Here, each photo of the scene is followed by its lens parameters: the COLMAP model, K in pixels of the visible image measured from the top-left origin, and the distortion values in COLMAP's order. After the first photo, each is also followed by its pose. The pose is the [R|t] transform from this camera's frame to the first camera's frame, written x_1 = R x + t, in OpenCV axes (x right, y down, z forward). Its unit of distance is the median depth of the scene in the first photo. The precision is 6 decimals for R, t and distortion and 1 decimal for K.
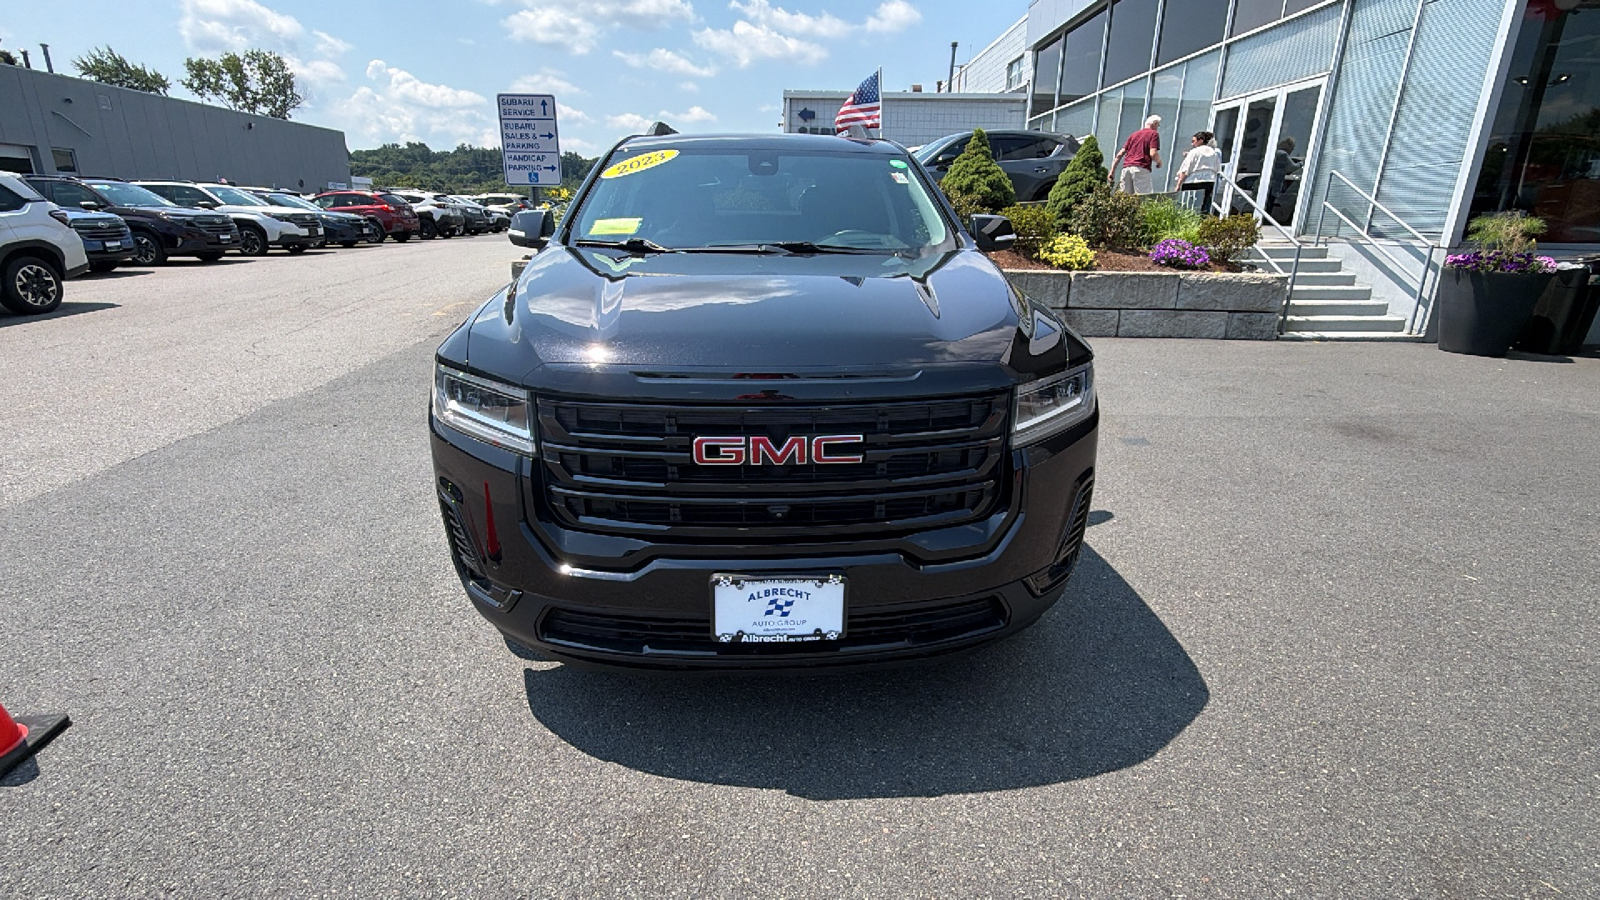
lens RADIAL K [[733.5, 0, 800.0], [0, 733.5, 450.0], [0, 0, 1]] dist [0.001282, -0.000456]
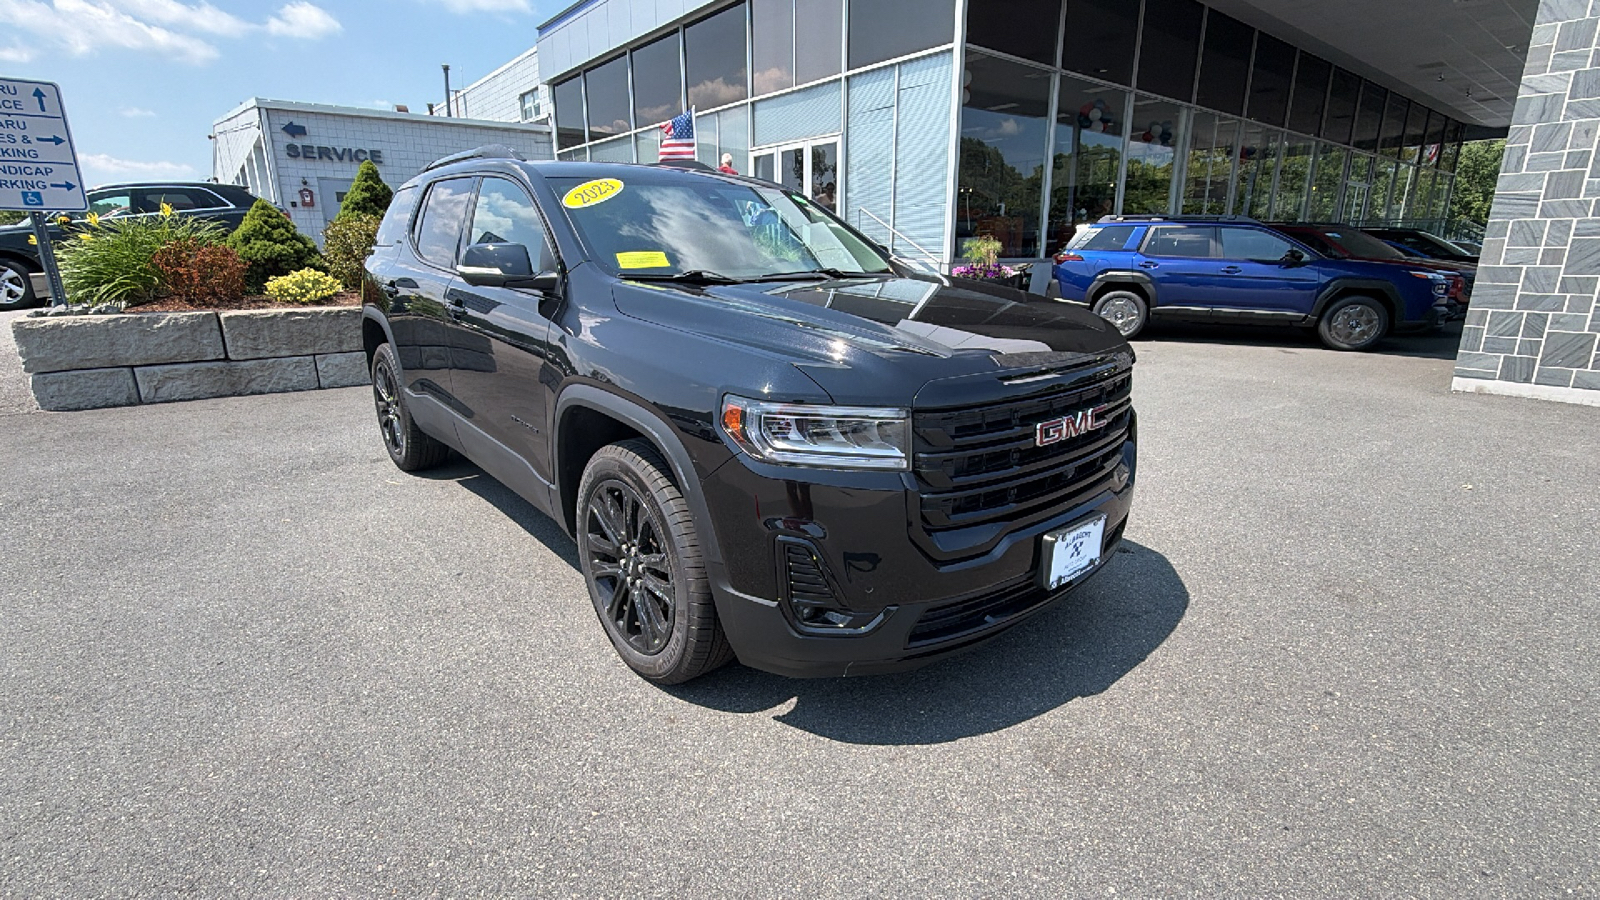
lens RADIAL K [[730.5, 0, 800.0], [0, 730.5, 450.0], [0, 0, 1]] dist [0.000270, 0.000460]
pose [[0.793575, -0.176828, 0.582211, -0.089933], [0.197029, 0.979966, 0.029076, -0.006866], [-0.575689, 0.091639, 0.812517, 0.018591]]
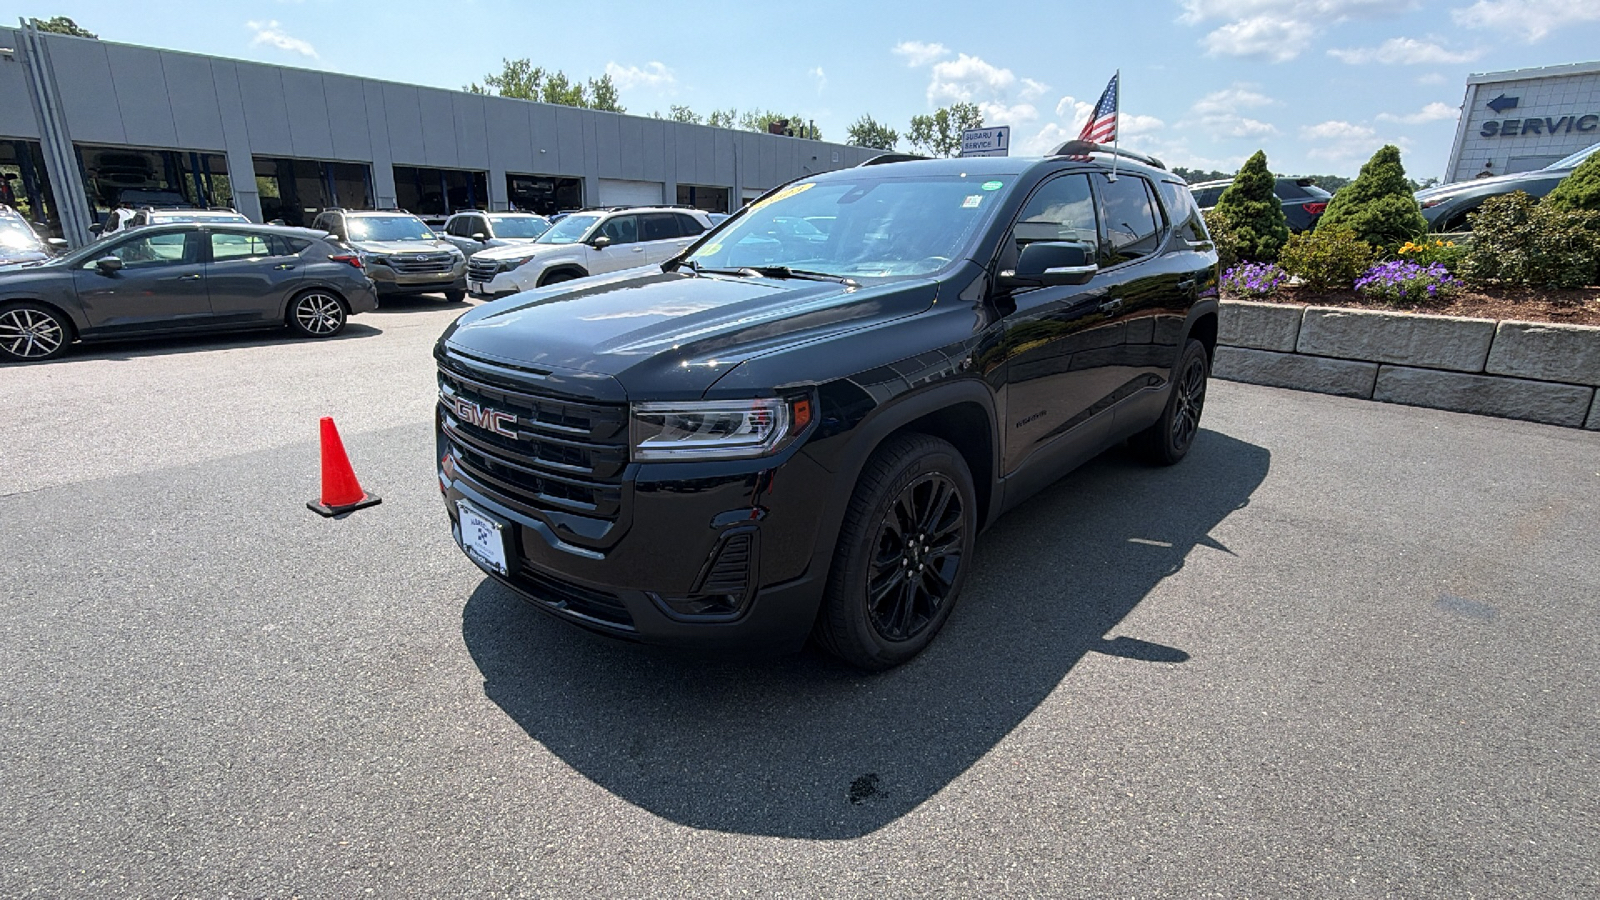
lens RADIAL K [[733.5, 0, 800.0], [0, 733.5, 450.0], [0, 0, 1]] dist [0.001282, -0.000456]
pose [[0.697369, 0.199888, -0.688274, 0.100631], [-0.219893, 0.973679, 0.059977, -0.011409], [0.682146, 0.109520, 0.722968, 0.033402]]
